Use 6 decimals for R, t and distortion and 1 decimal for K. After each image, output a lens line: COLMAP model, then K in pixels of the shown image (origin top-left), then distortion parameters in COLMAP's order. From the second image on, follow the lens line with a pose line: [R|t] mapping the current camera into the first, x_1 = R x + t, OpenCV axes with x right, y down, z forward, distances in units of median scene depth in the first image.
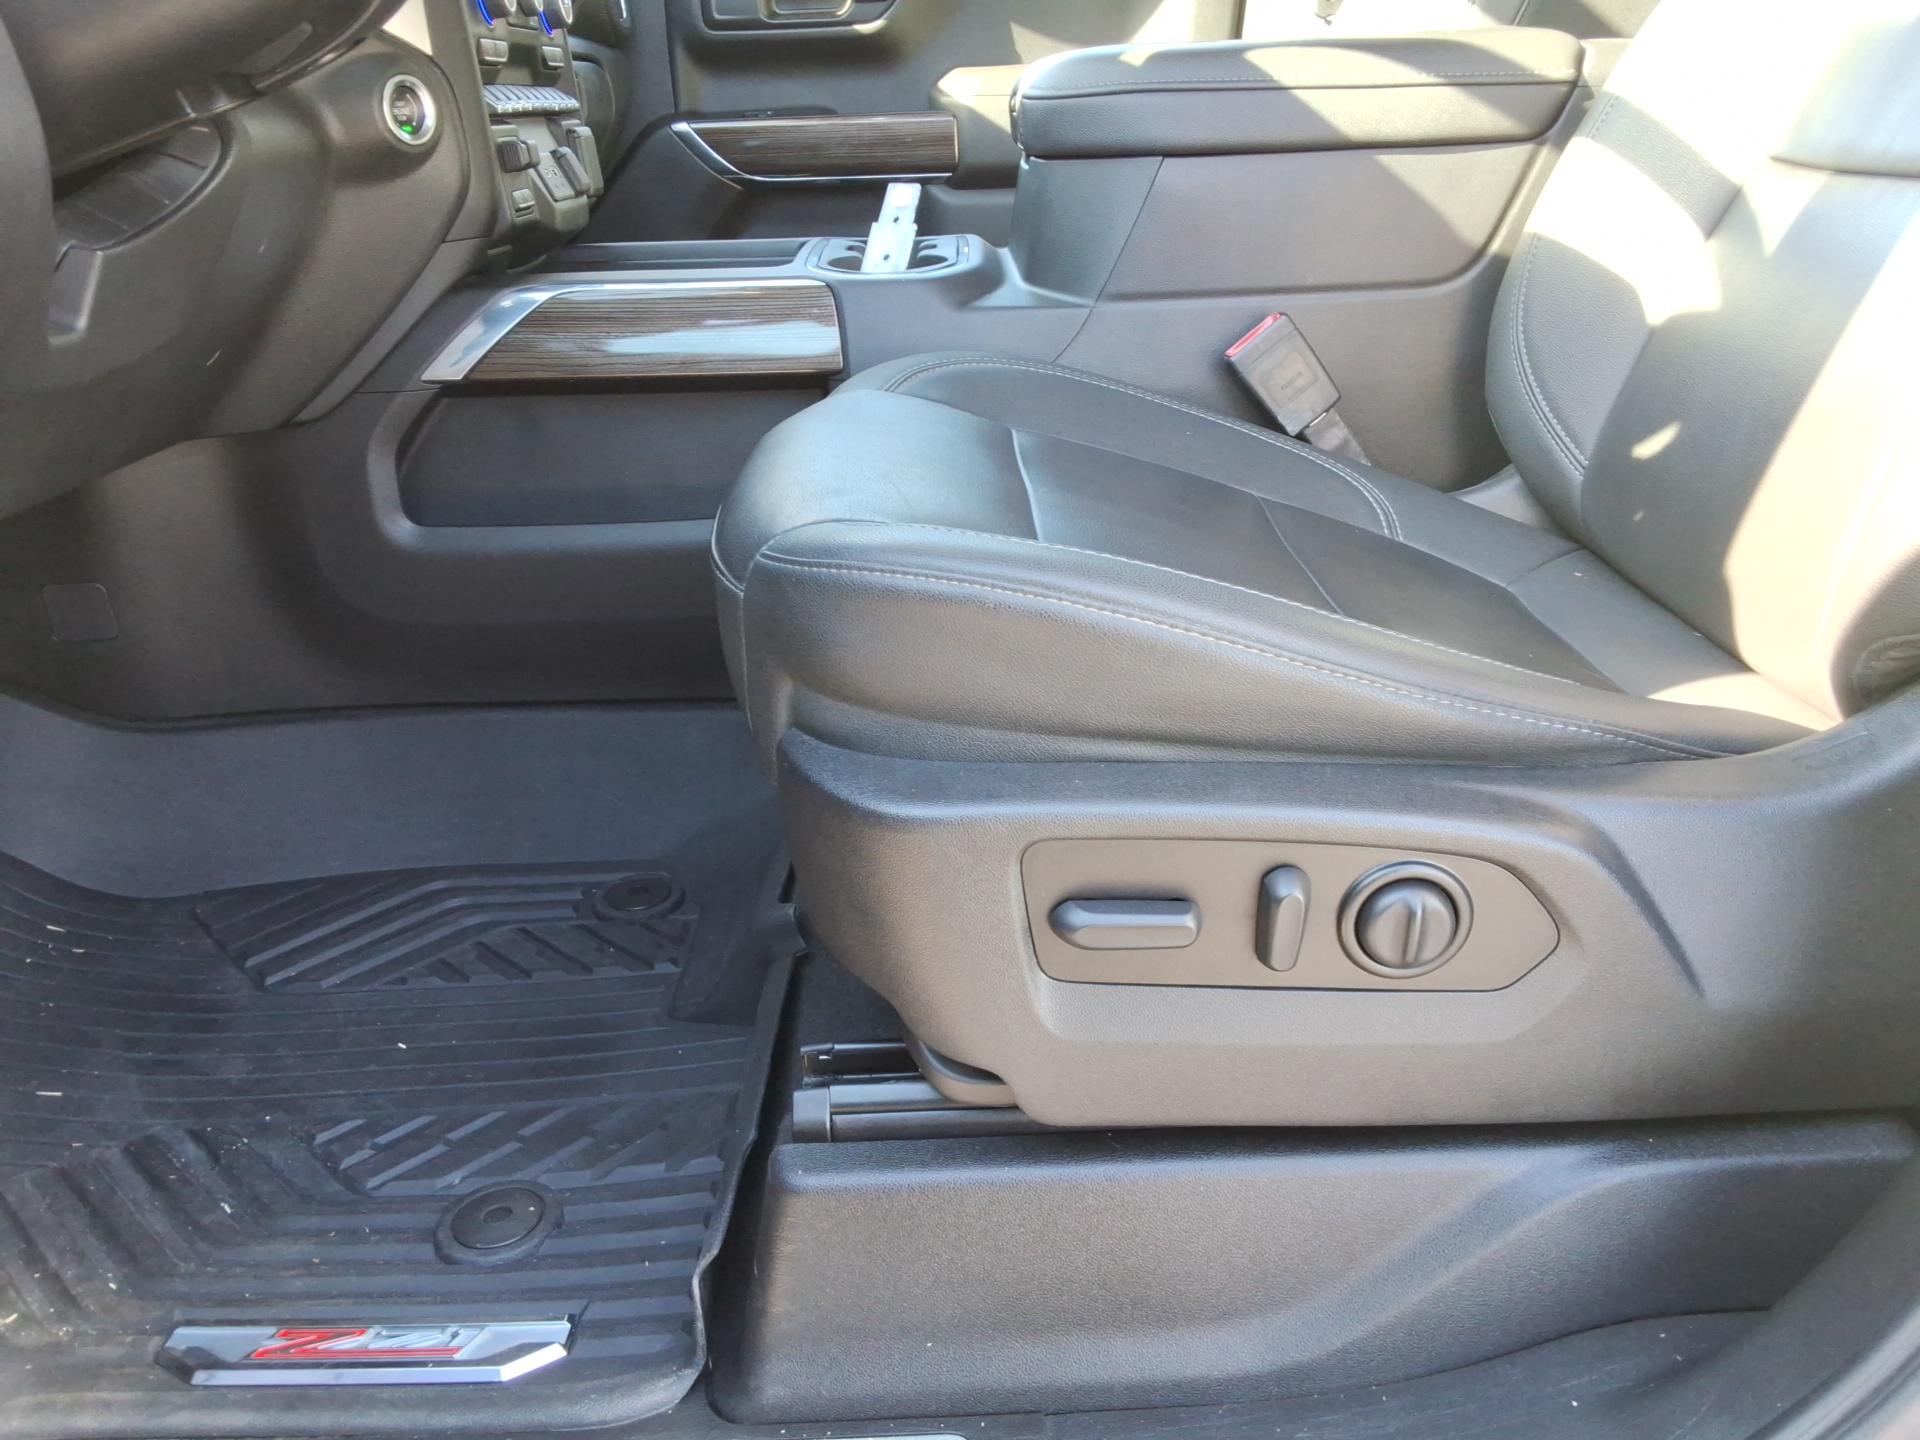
lens RADIAL K [[1541.3, 0, 968.8], [0, 1541.3, 696.0], [0, 0, 1]] dist [0.067478, -0.133305]
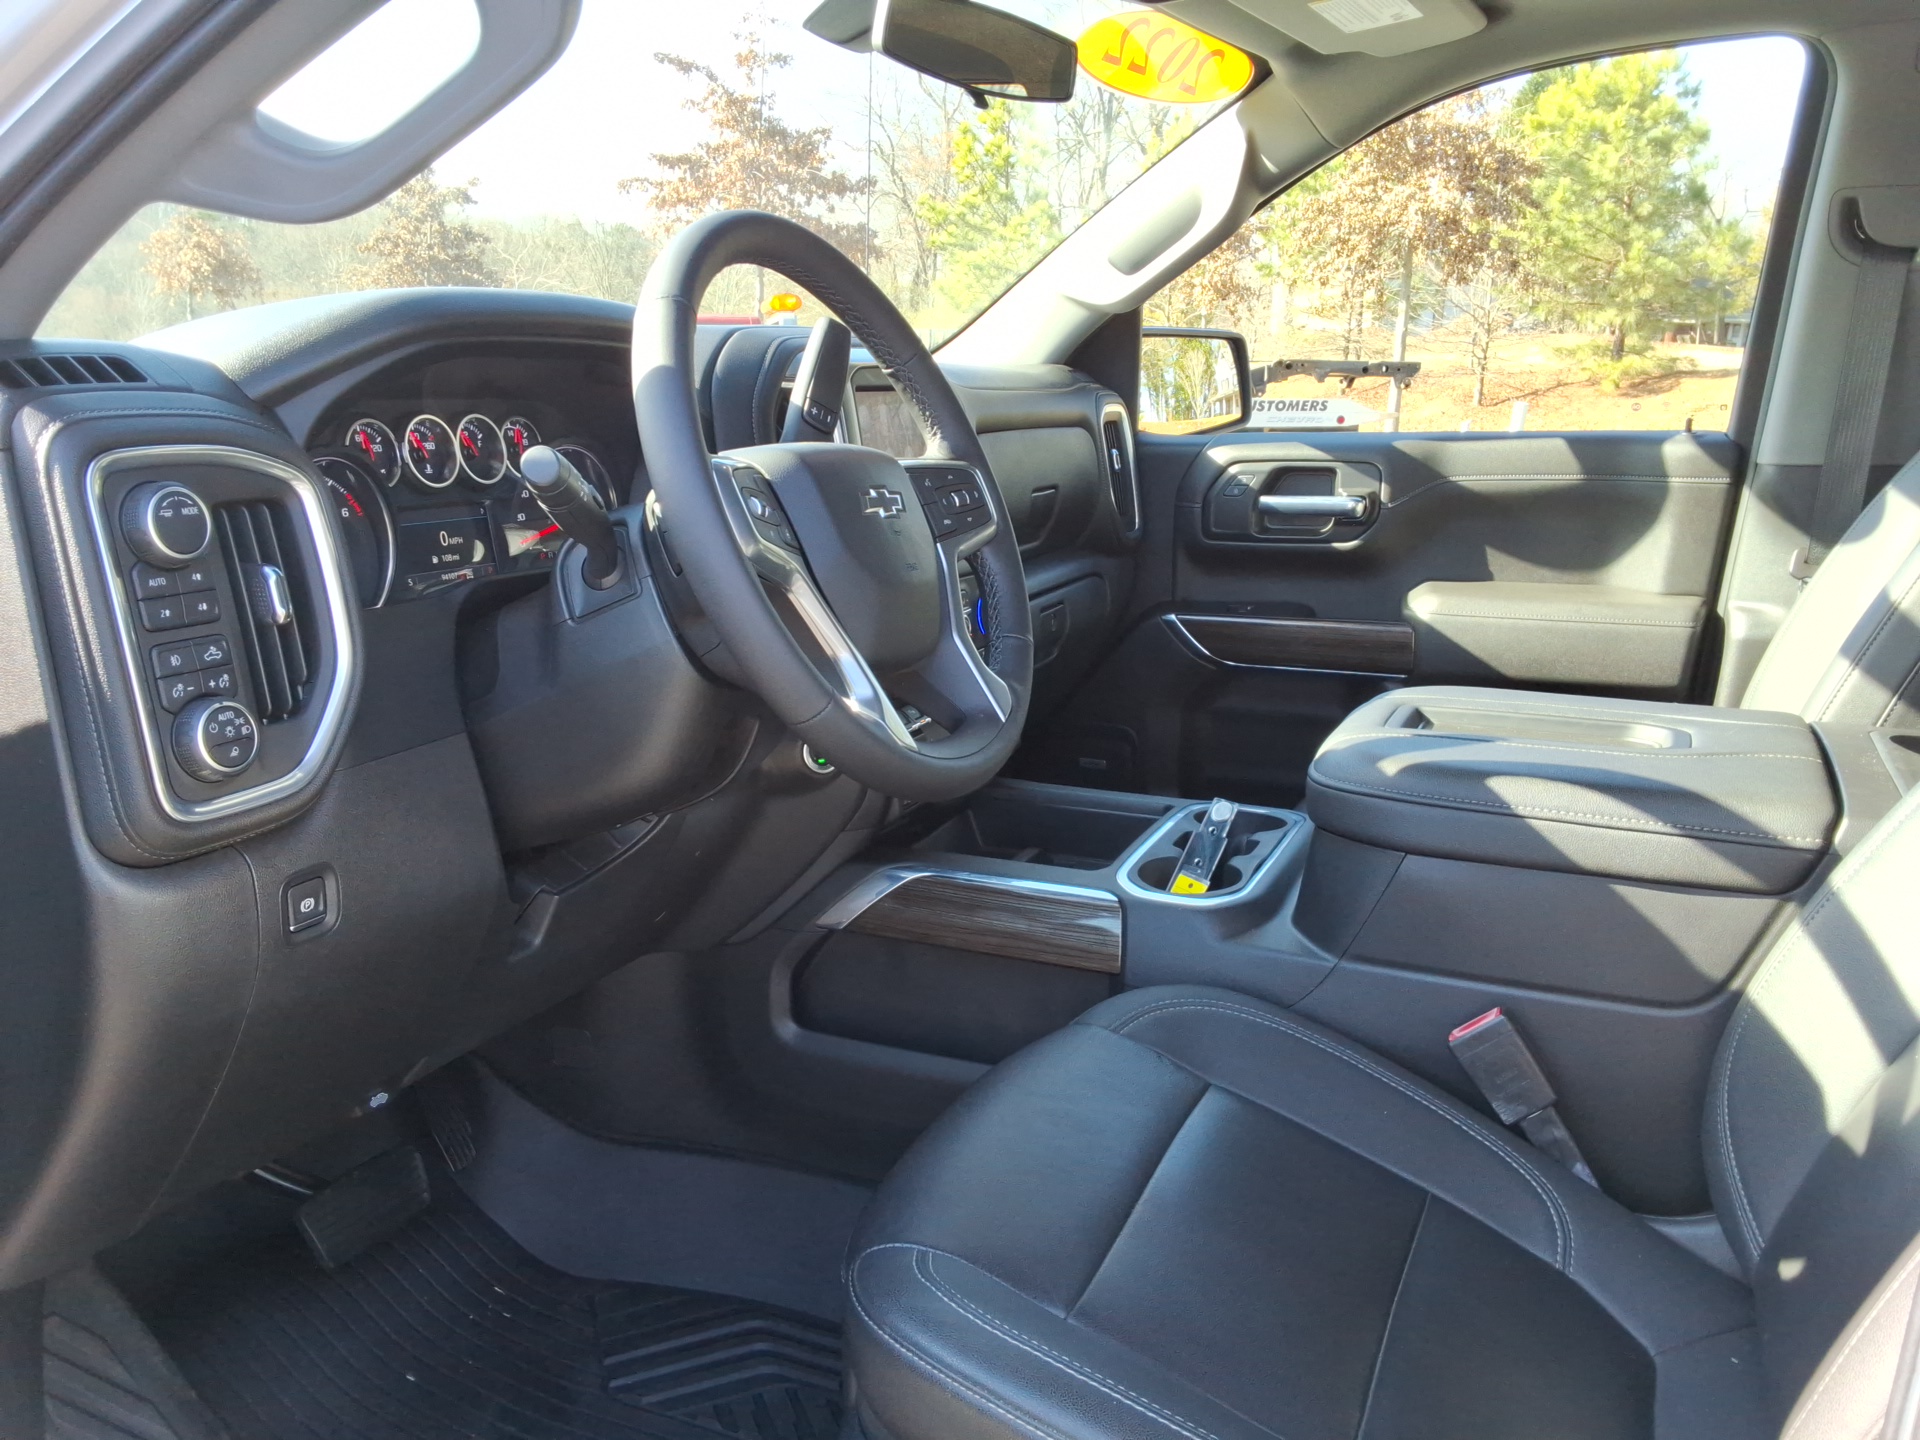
lens RADIAL K [[1504.1, 0, 964.5], [0, 1504.1, 685.2], [0, 0, 1]] dist [0.115089, -0.184405]
pose [[0.905421, 0.107098, -0.410782, 0.273169], [-0.172934, 0.976775, -0.126510, -0.268057], [0.387693, 0.185583, 0.902914, -0.150559]]
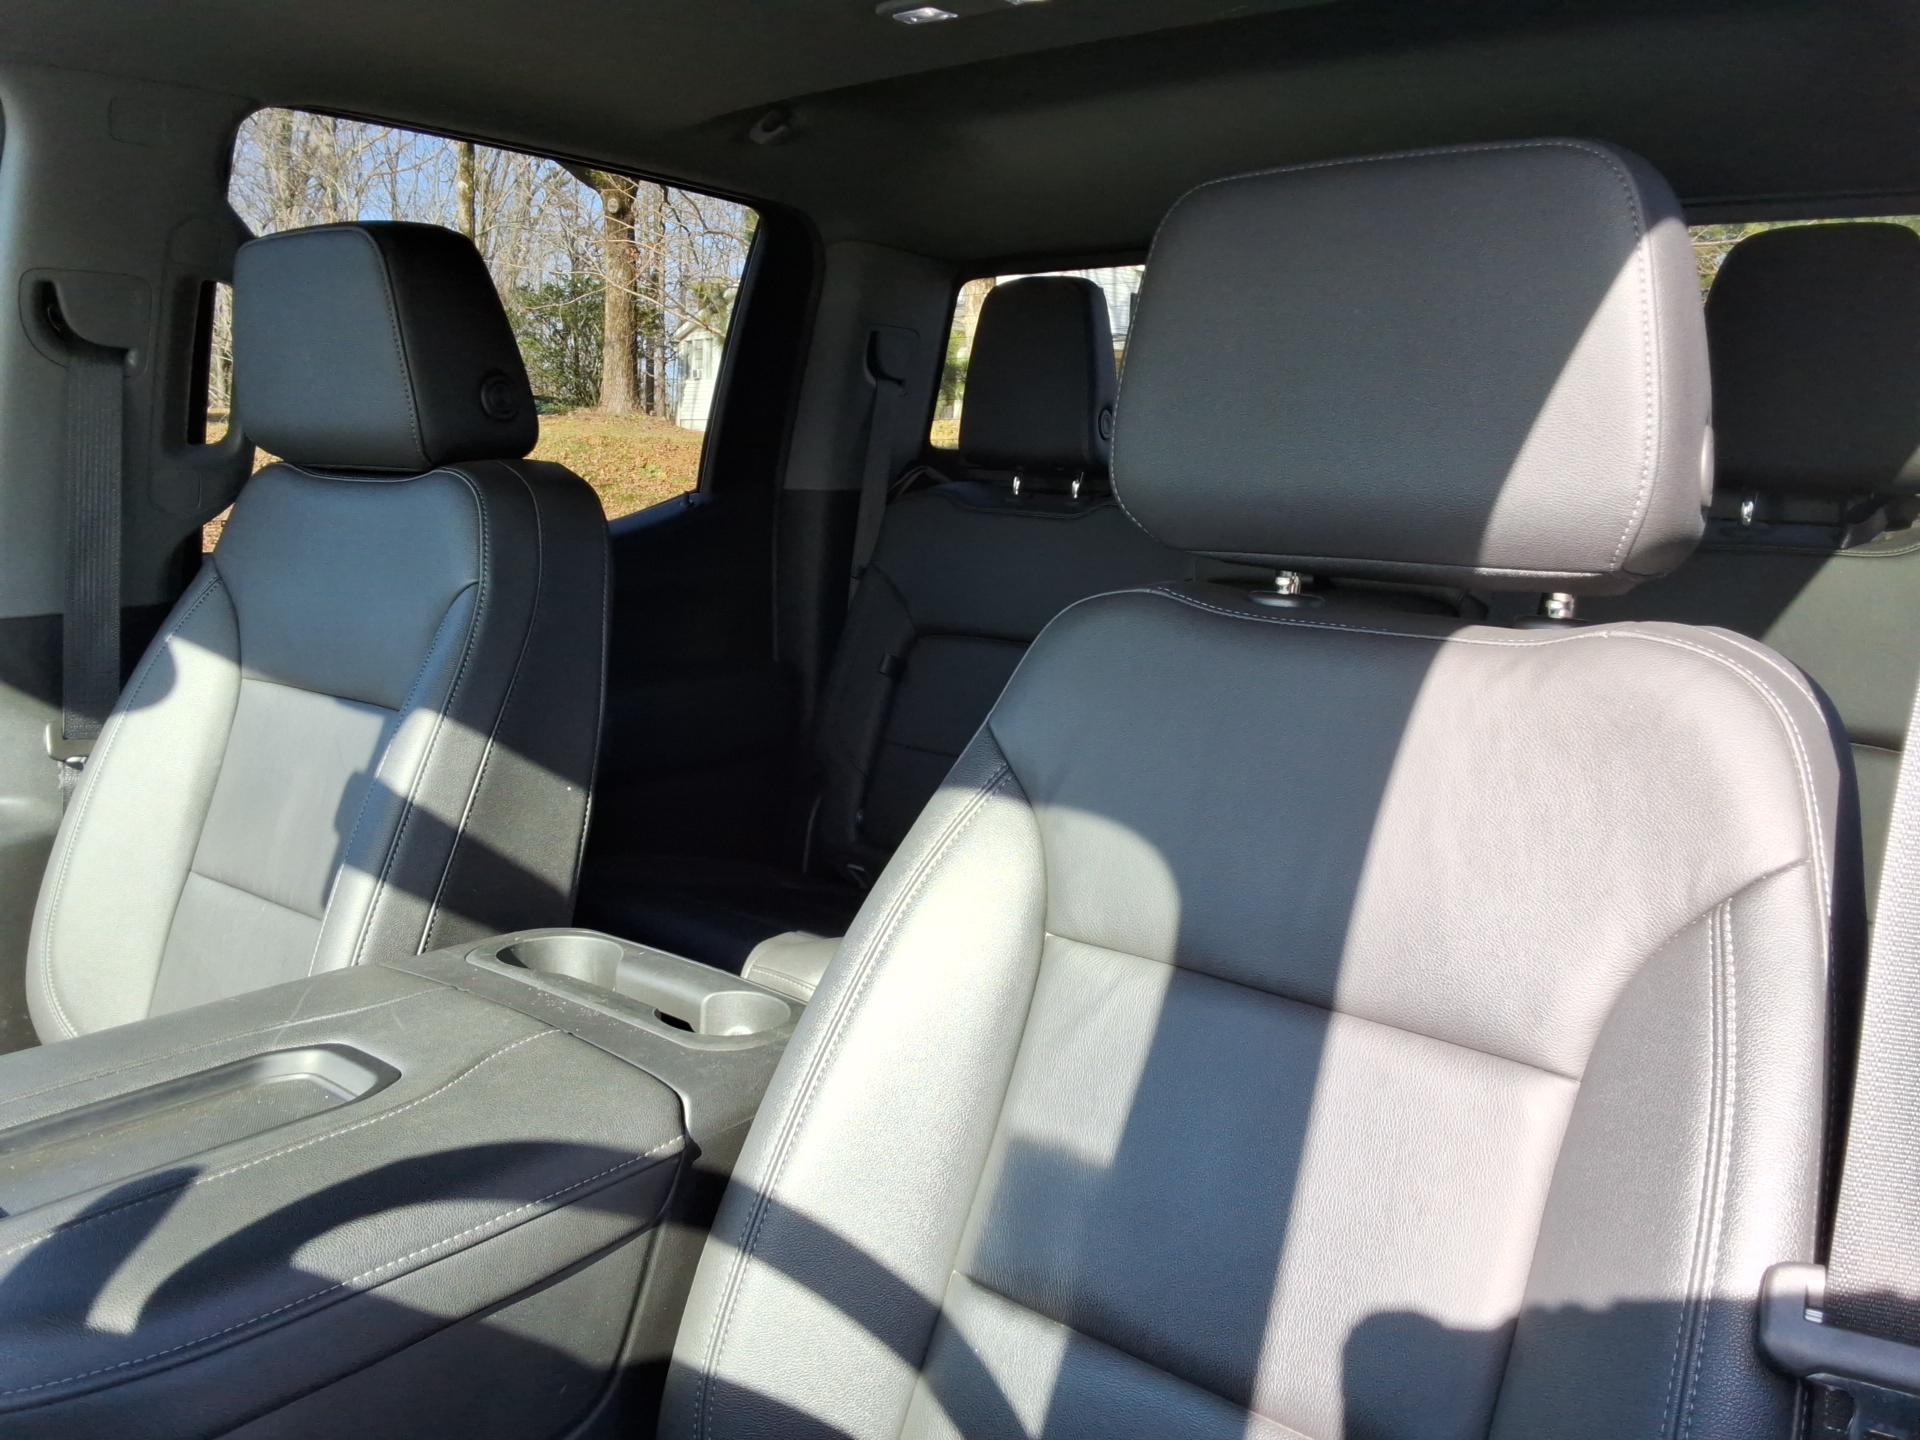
lens RADIAL K [[1541.3, 0, 968.8], [0, 1541.3, 696.0], [0, 0, 1]] dist [0.067478, -0.133305]
pose [[0.647188, -0.094551, 0.756444, -0.117535], [0.247297, 0.964657, -0.091003, -0.502003], [-0.721105, 0.245962, 0.647696, 0.278692]]
